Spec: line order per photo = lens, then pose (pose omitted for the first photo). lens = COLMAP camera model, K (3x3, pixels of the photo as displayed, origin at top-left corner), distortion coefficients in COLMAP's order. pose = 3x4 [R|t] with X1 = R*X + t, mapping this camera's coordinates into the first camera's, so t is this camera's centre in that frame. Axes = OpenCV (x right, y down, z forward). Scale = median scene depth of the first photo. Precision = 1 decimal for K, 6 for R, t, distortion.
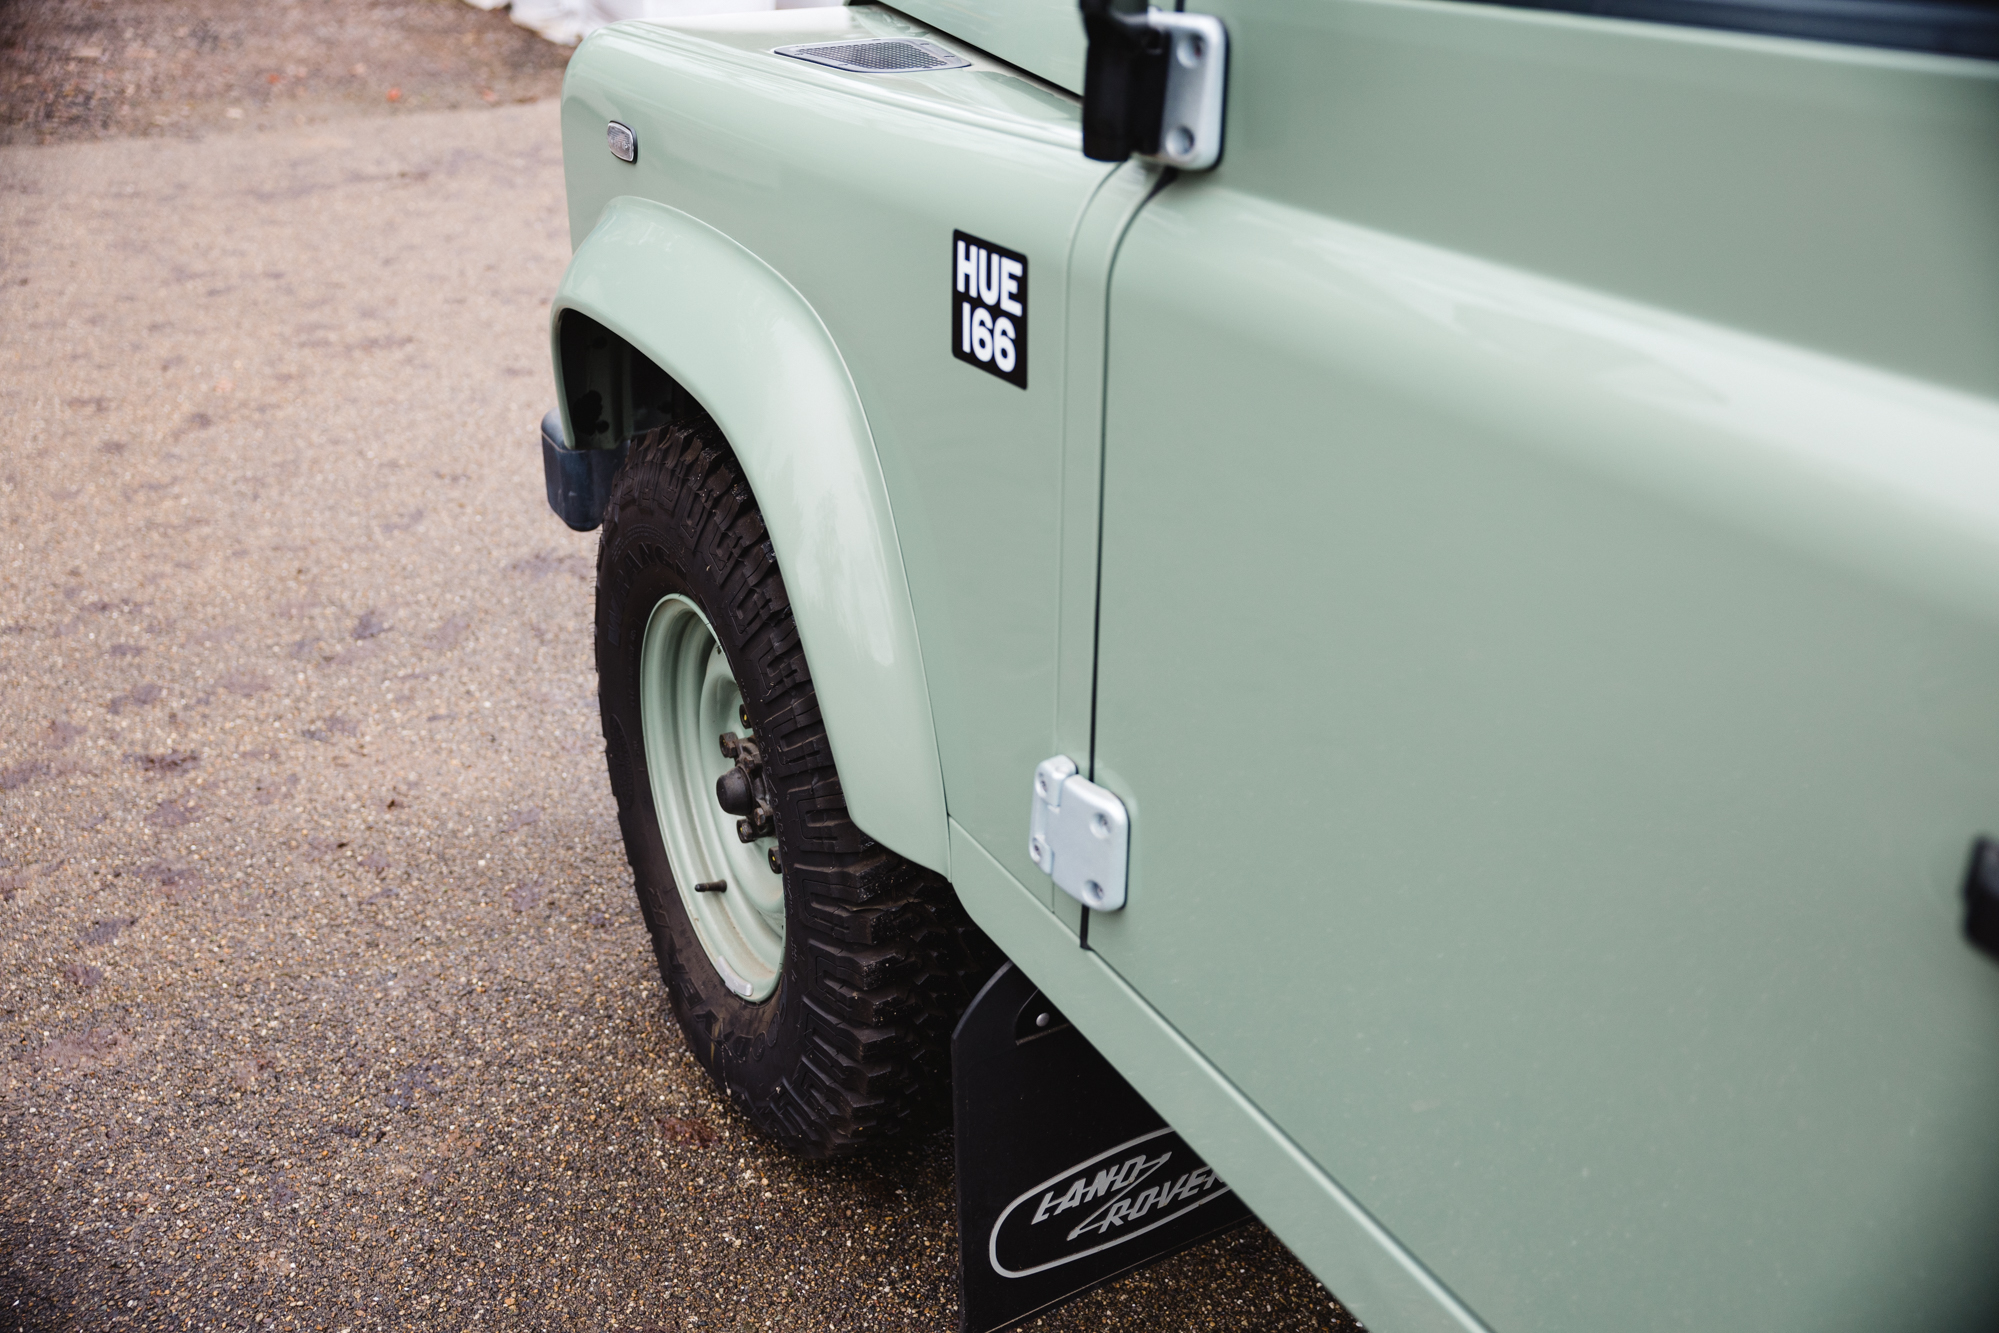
lens RADIAL K [[1844.1, 0, 997.0], [0, 1844.1, 655.3], [0, 0, 1]] dist [-0.006281, 0.000000]
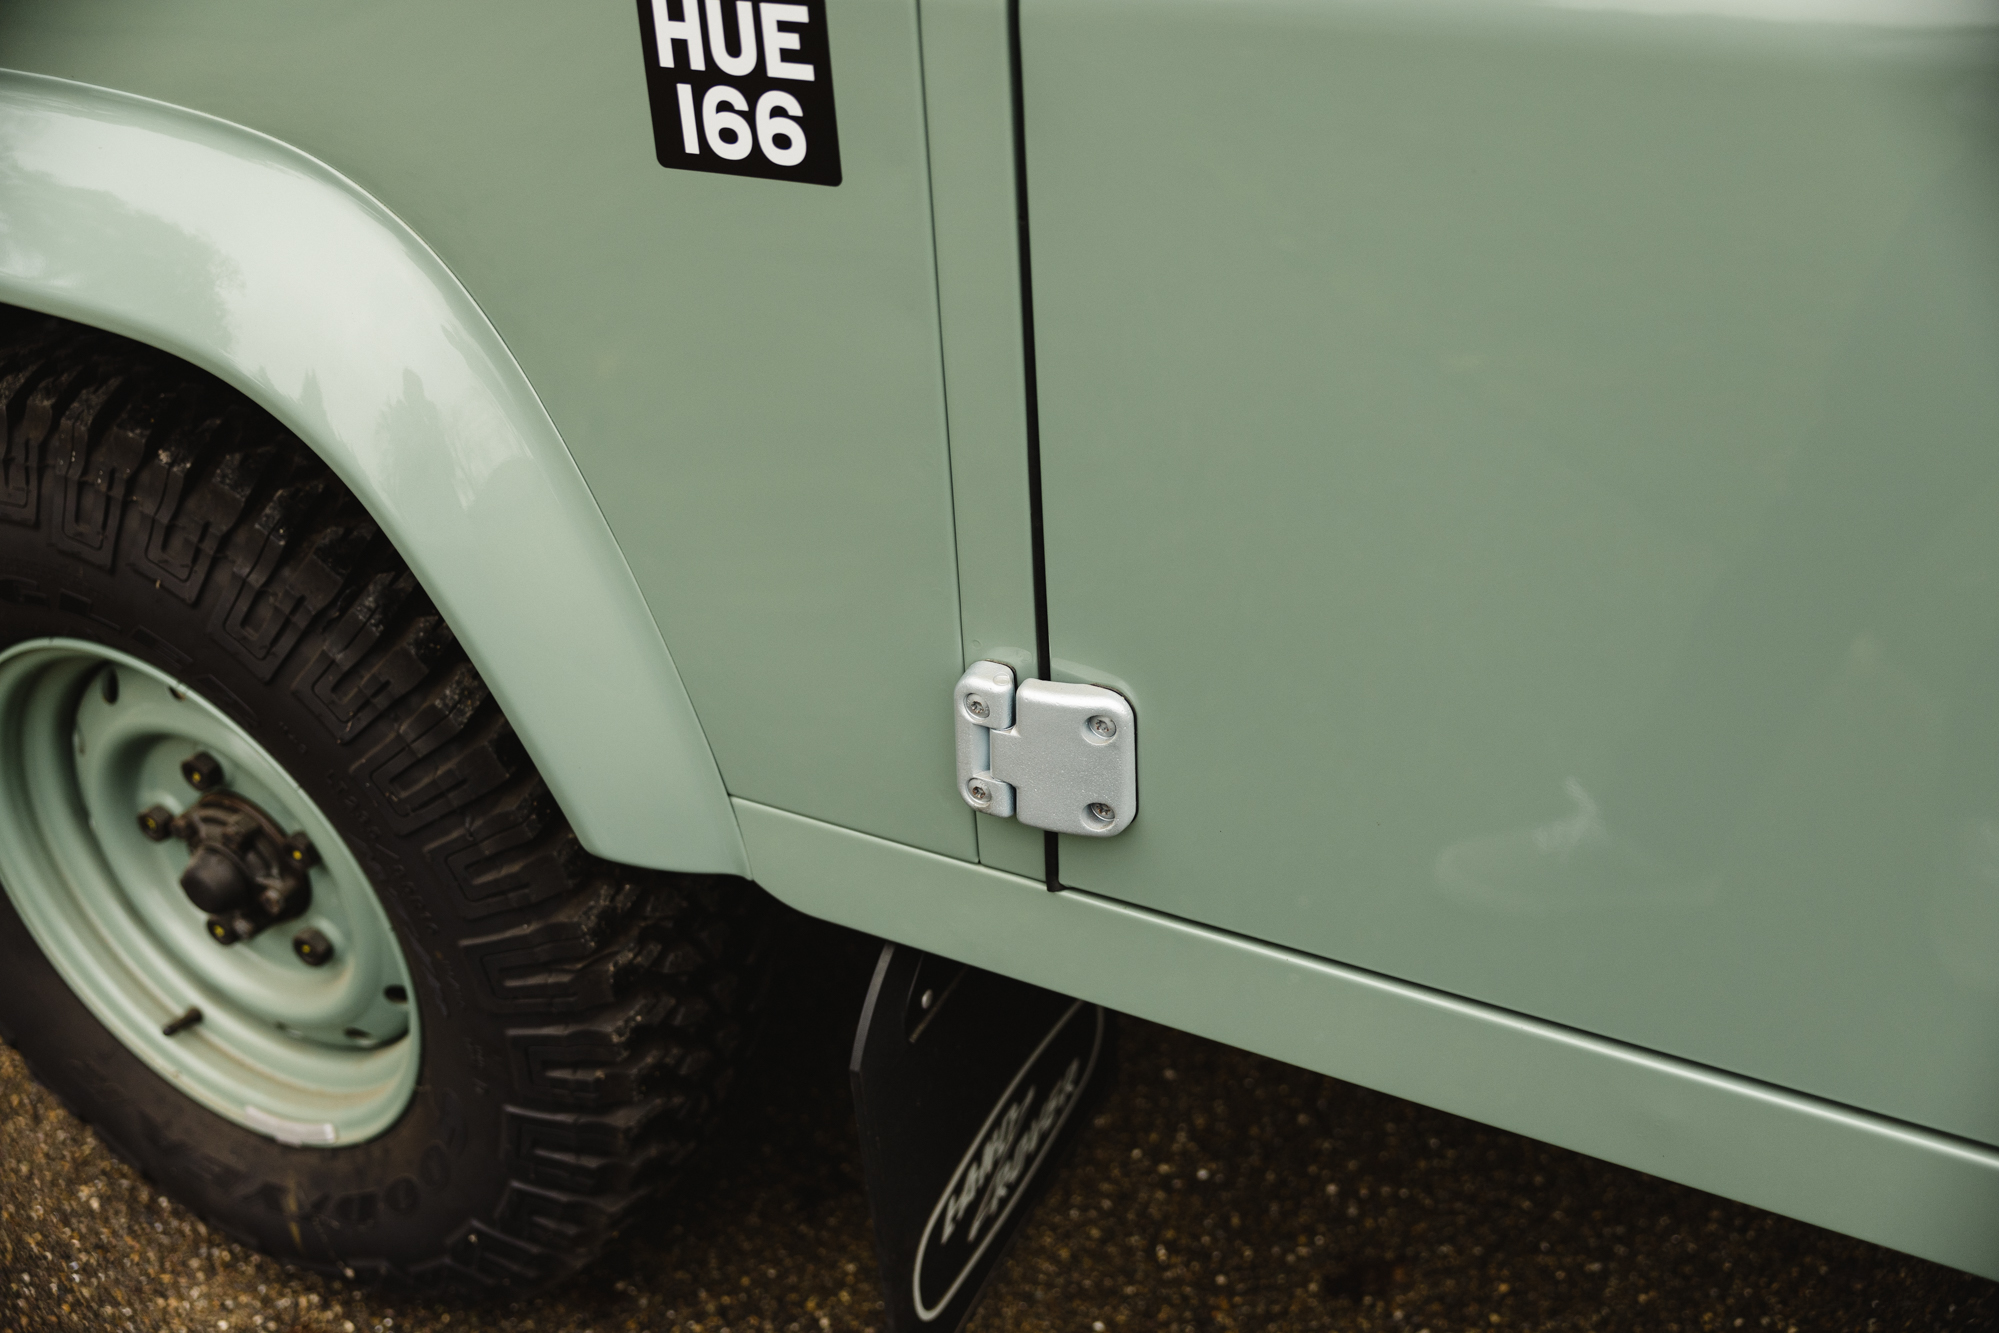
lens RADIAL K [[2089.7, 0, 1000.9], [0, 2089.7, 665.5], [0, 0, 1]] dist [0.003688, 0.000000]
pose [[0.826630, -0.332224, 0.454213, -0.250697], [0.278477, 0.942878, 0.182841, -0.070486], [-0.489012, -0.024654, 0.871929, 0.191697]]
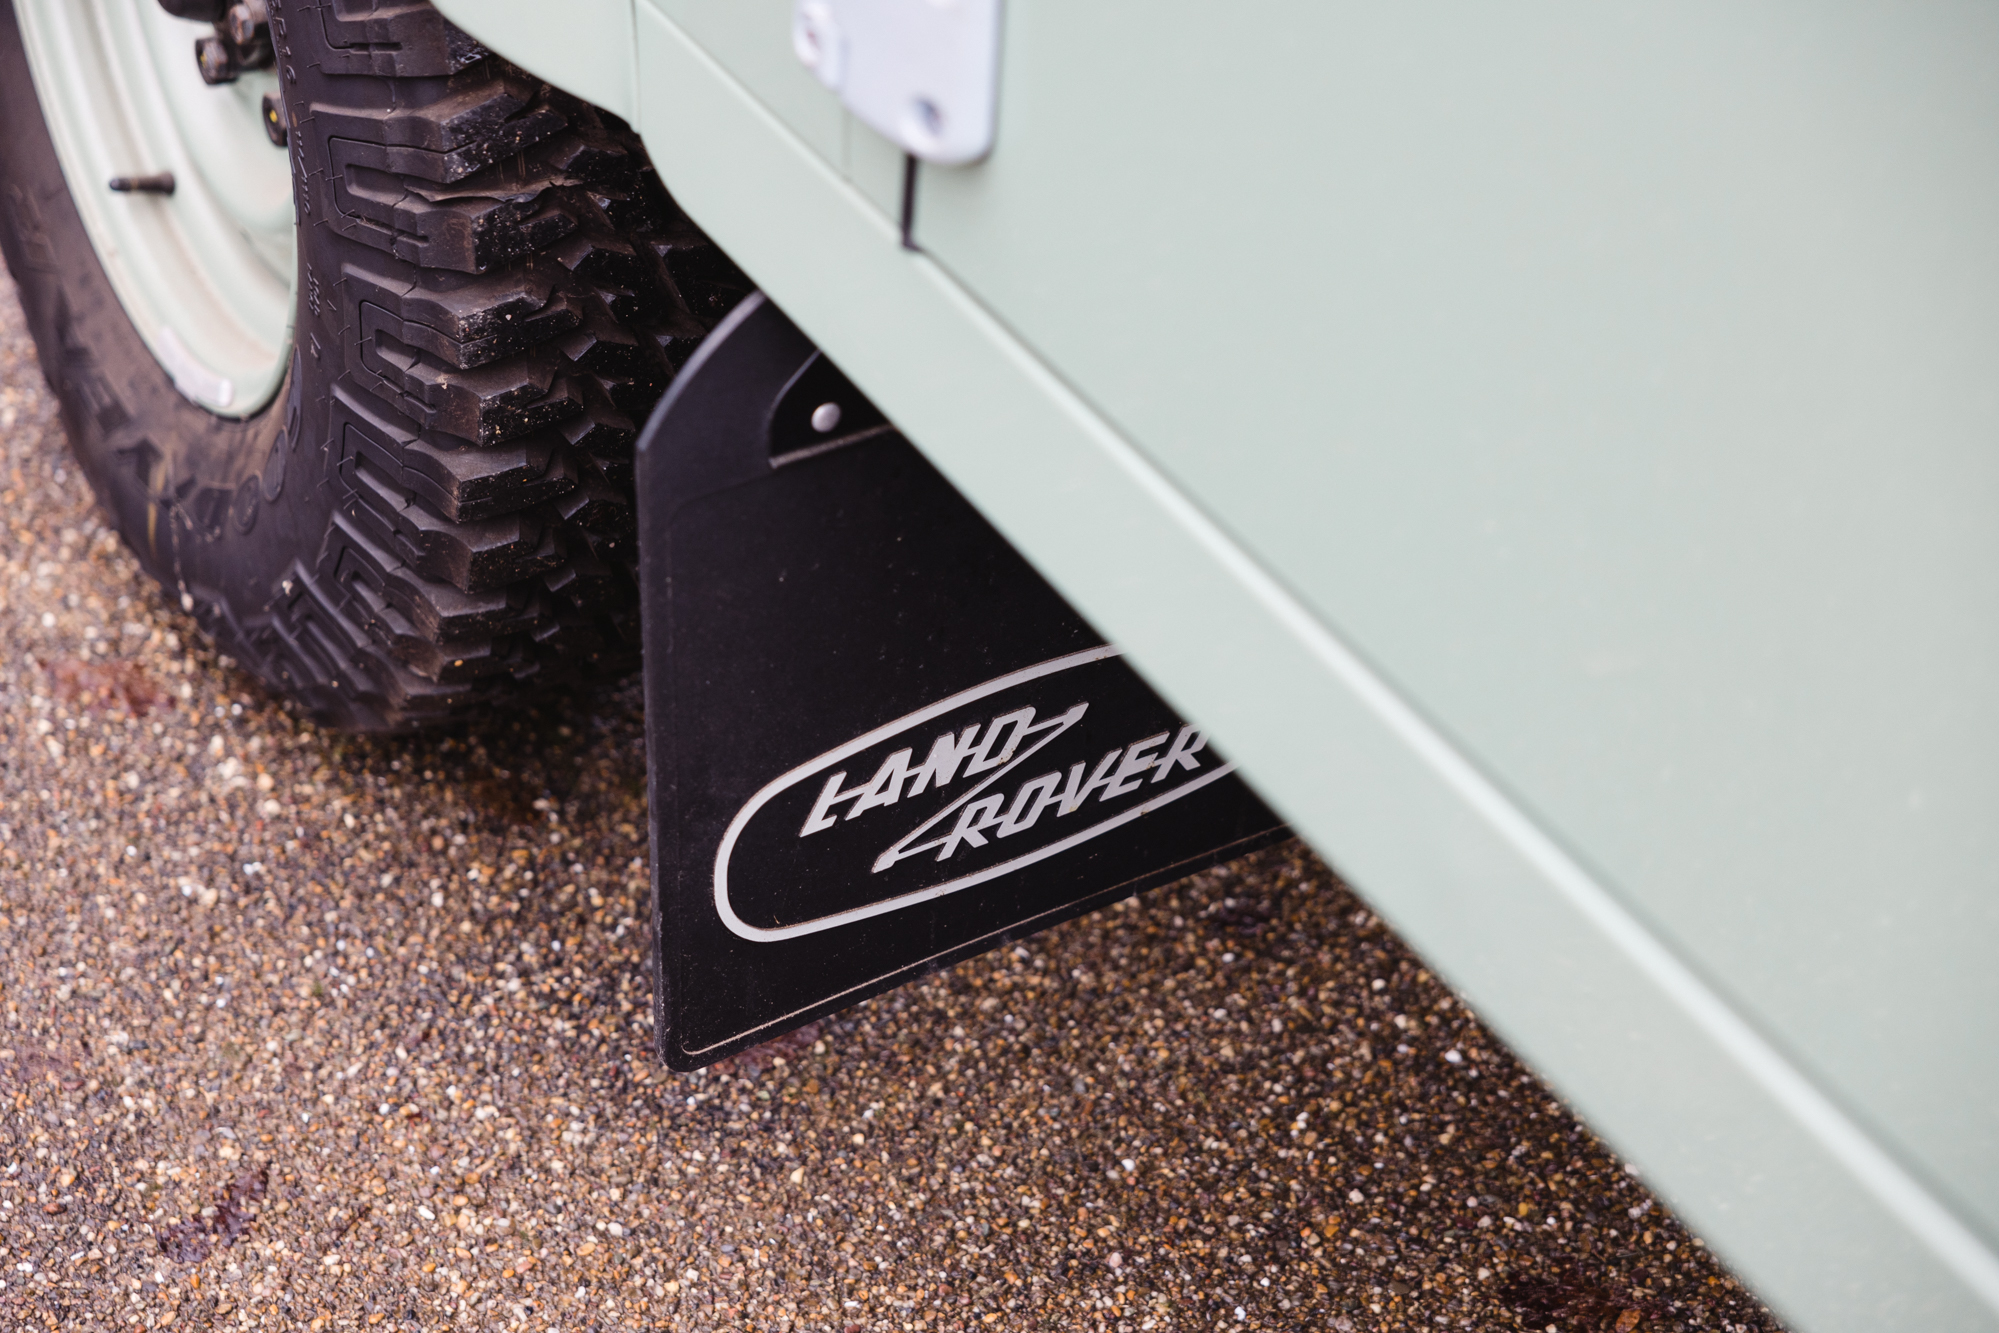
lens RADIAL K [[3894.9, 0, 1006.3], [0, 3894.9, 661.7], [0, 0, 1]] dist [0.037554, 0.000000]
pose [[0.998322, 0.012782, 0.056485, 0.012541], [-0.024156, 0.978349, 0.205546, 0.040624], [-0.052635, -0.206566, 0.977016, -0.015572]]
